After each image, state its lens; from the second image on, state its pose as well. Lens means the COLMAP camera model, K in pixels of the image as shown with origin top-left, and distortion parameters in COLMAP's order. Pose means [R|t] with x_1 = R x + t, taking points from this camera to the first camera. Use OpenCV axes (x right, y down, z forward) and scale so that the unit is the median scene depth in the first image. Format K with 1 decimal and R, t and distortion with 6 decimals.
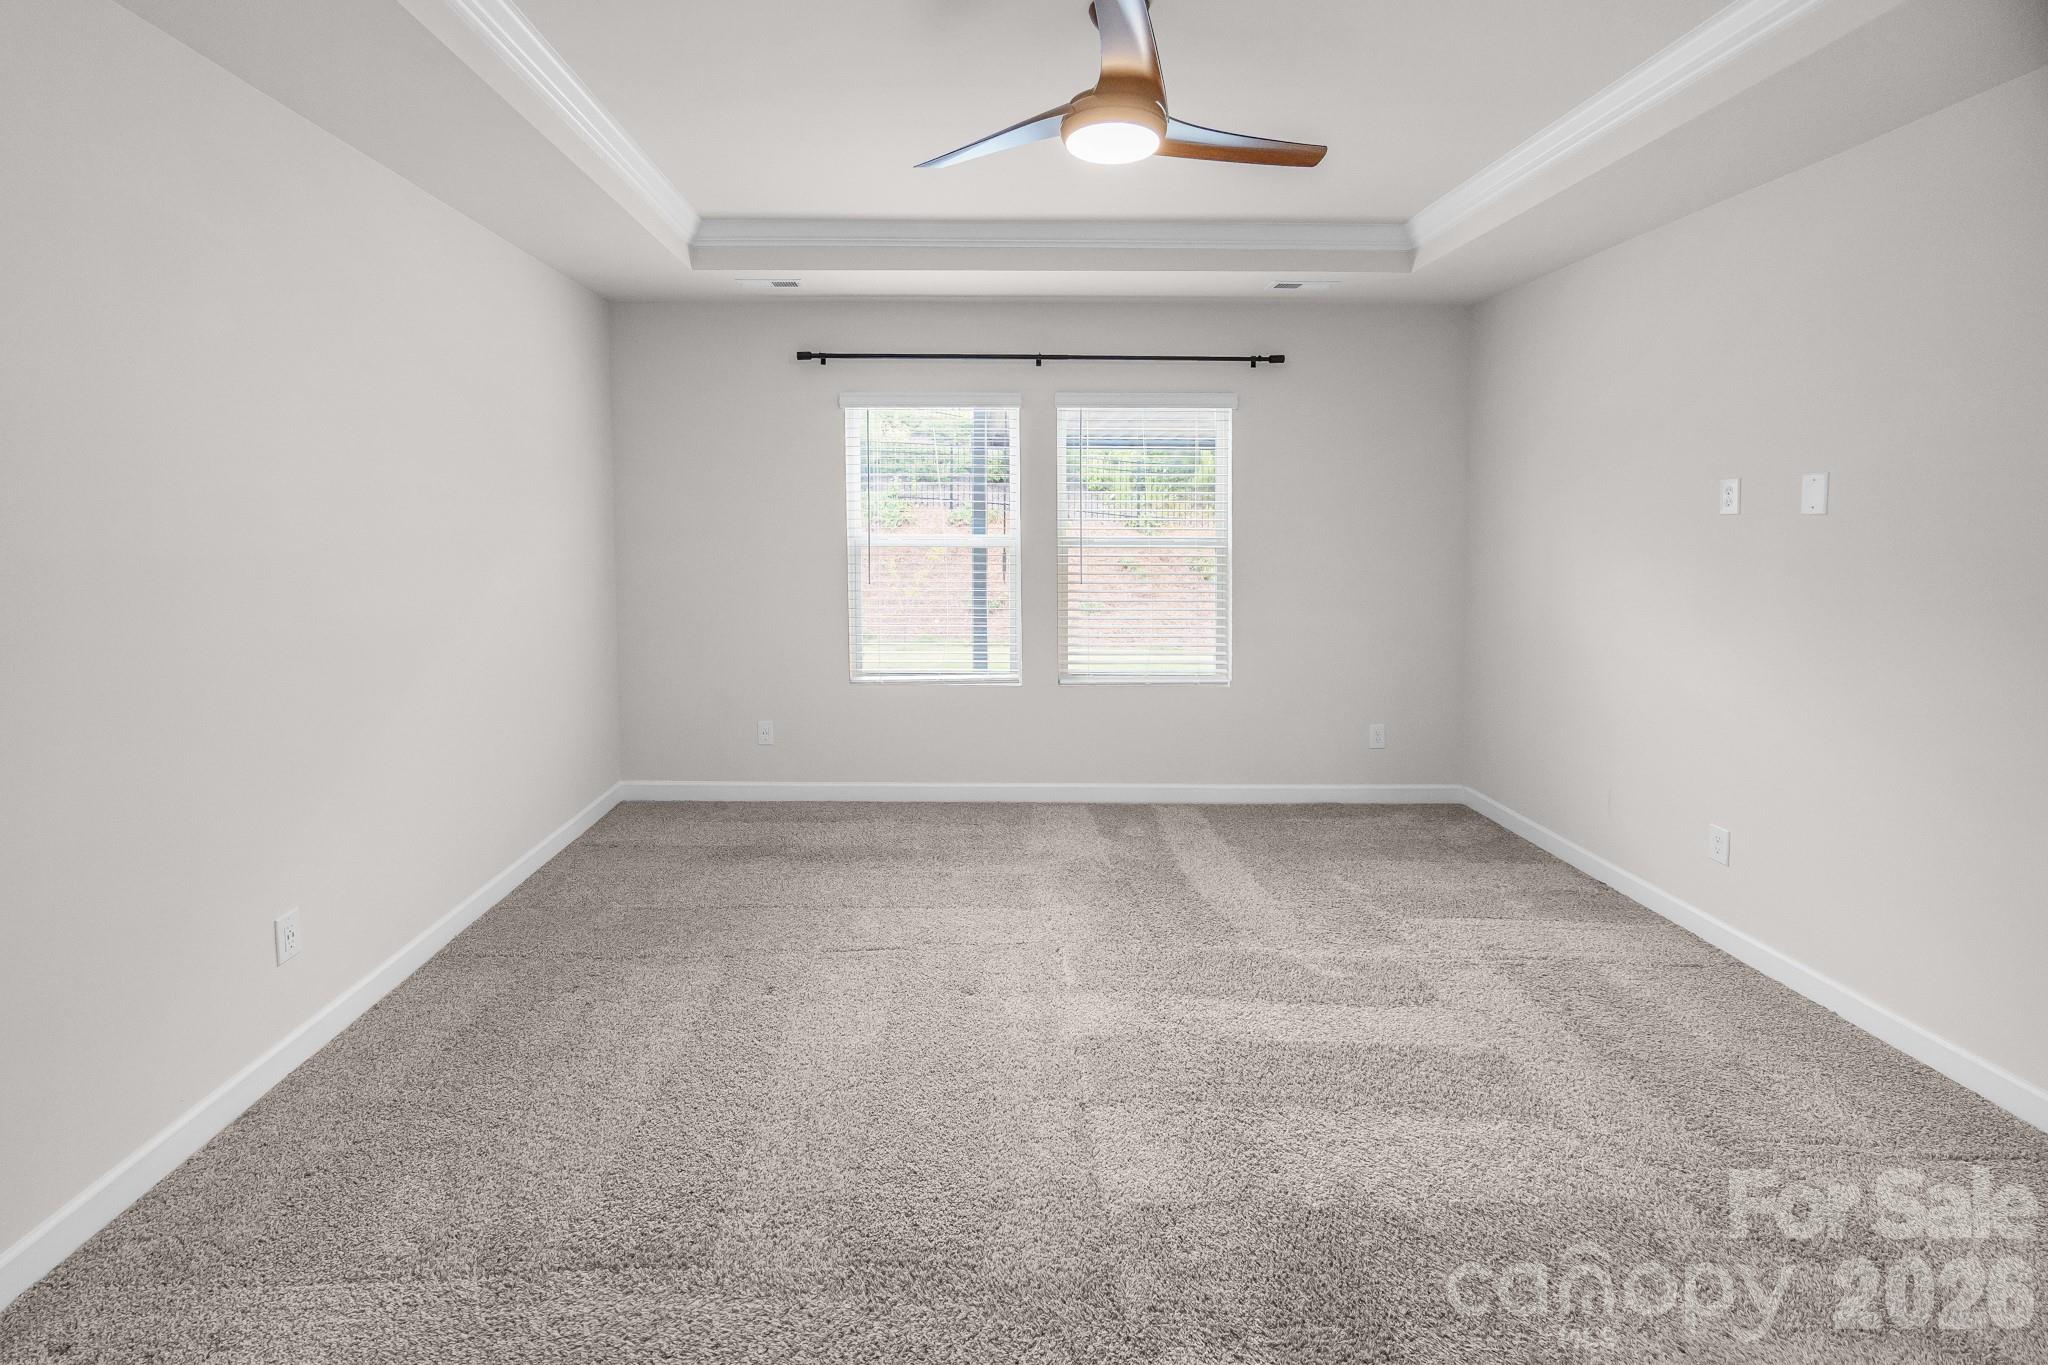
lens RADIAL K [[894.7, 0, 1022.5], [0, 894.7, 597.0], [0, 0, 1]] dist [0.000955, 0.000047]
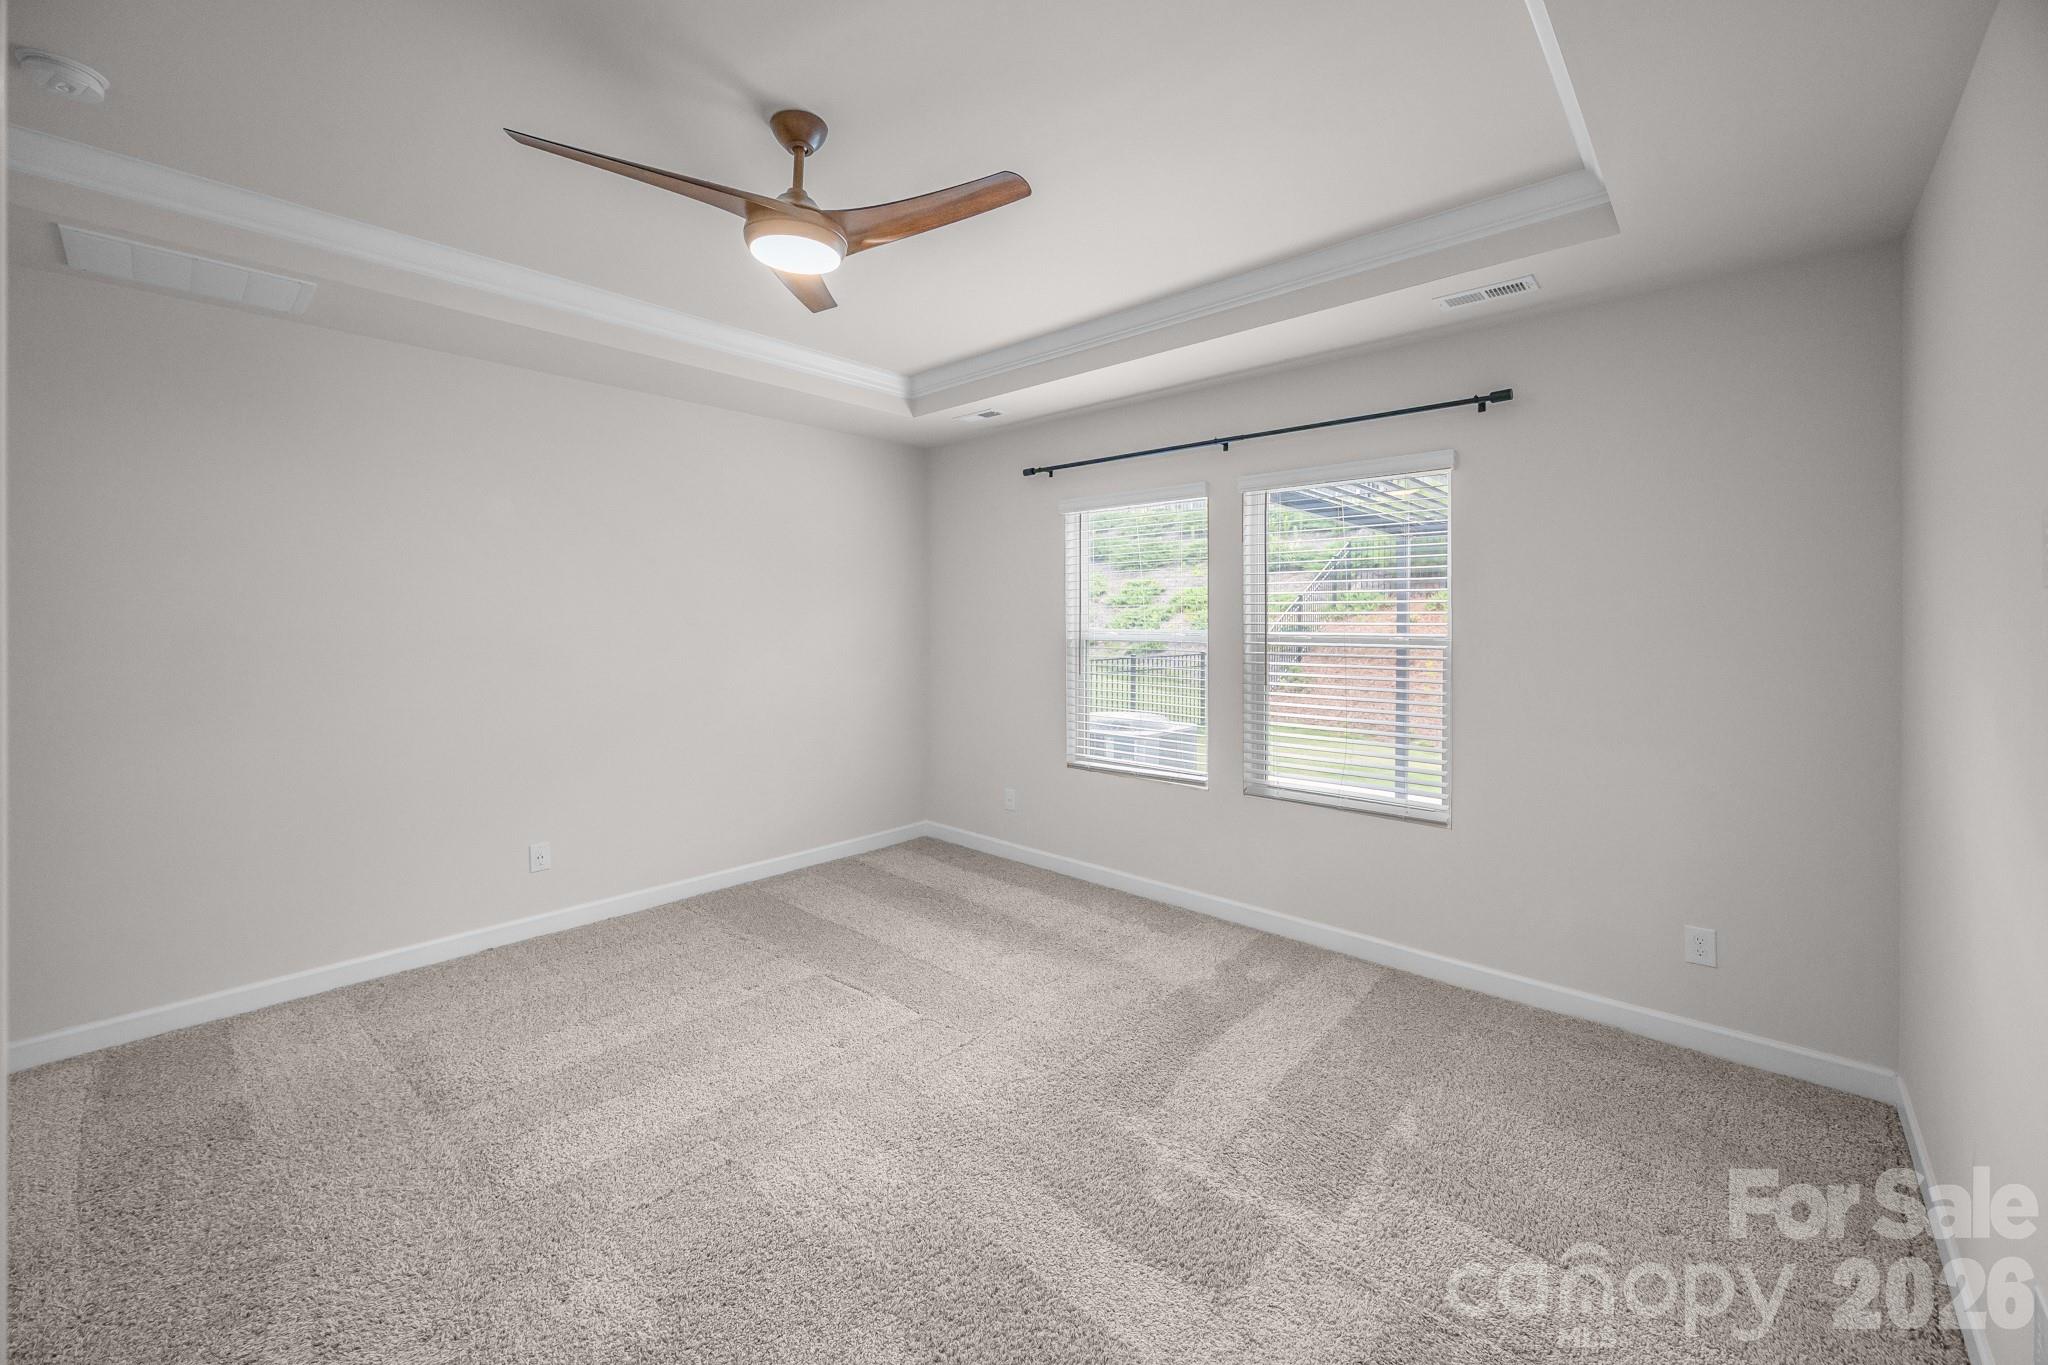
lens RADIAL K [[832.3, 0, 1032.1], [0, 832.3, 647.8], [0, 0, 1]] dist [0.002577, 0.000116]
pose [[0.721394, 0.022014, -0.692175, 0.490286], [-0.052101, 0.998387, -0.022548, -0.020433], [0.690563, 0.052330, 0.721377, 0.242410]]
